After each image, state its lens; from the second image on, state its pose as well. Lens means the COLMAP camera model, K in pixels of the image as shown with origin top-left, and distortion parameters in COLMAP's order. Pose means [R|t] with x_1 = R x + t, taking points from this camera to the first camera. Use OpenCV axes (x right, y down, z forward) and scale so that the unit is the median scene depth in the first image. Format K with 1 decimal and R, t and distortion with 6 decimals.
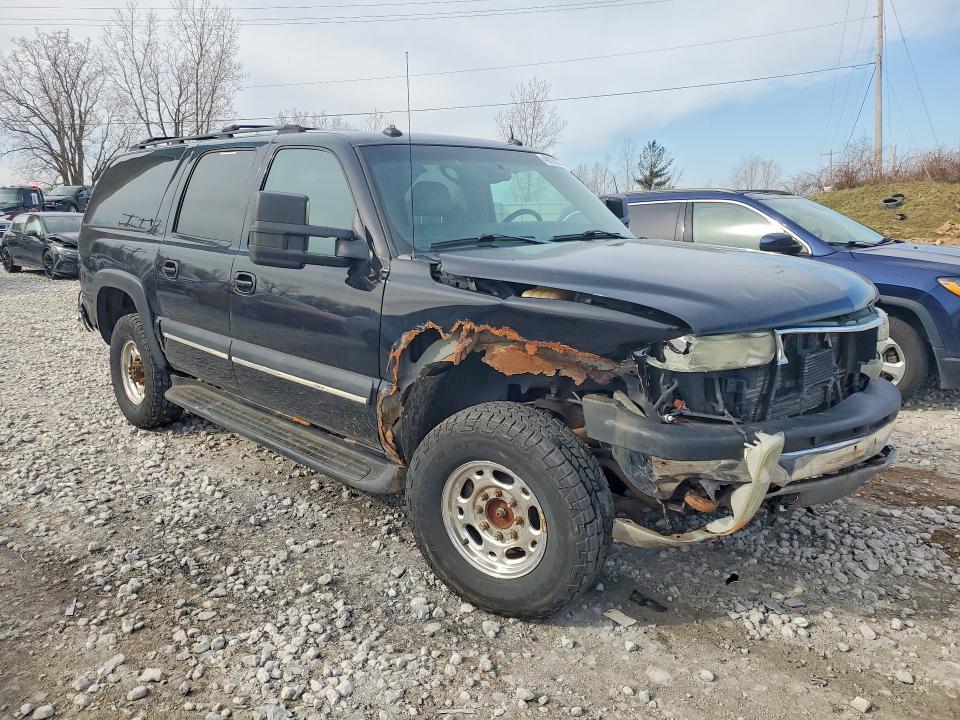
lens RADIAL K [[766.5, 0, 480.0], [0, 766.5, 360.0], [0, 0, 1]] dist [0.000720, -0.002400]
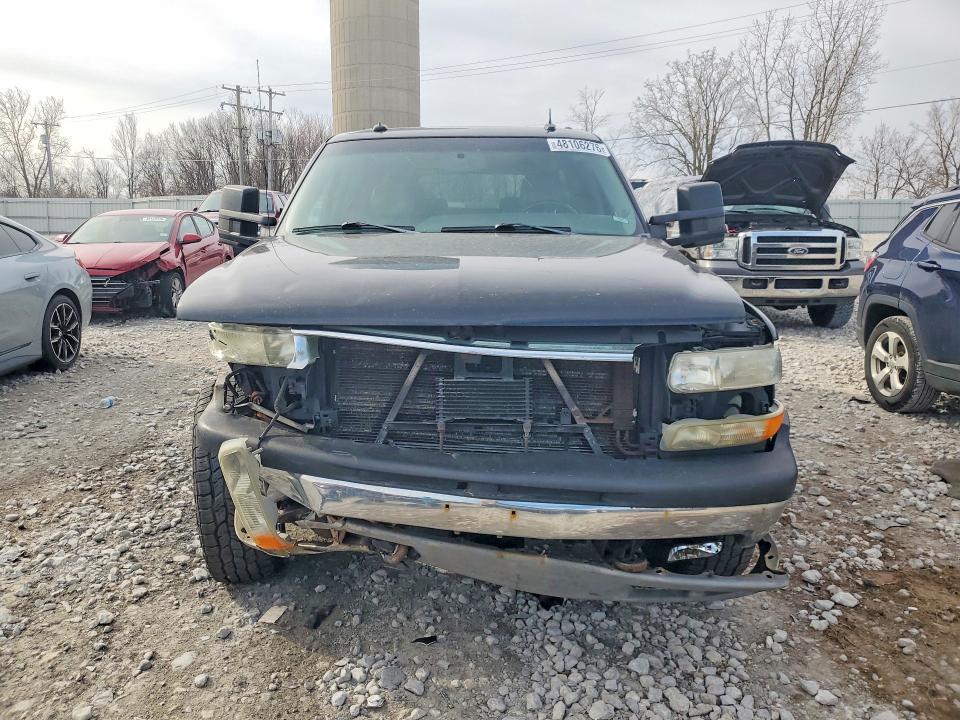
lens RADIAL K [[766.5, 0, 480.0], [0, 766.5, 360.0], [0, 0, 1]] dist [0.000720, -0.002400]
pose [[0.666713, 0.135357, -0.732921, 0.096880], [-0.139222, 0.988680, 0.055946, -0.006942], [0.732196, 0.064739, 0.678010, 0.048226]]
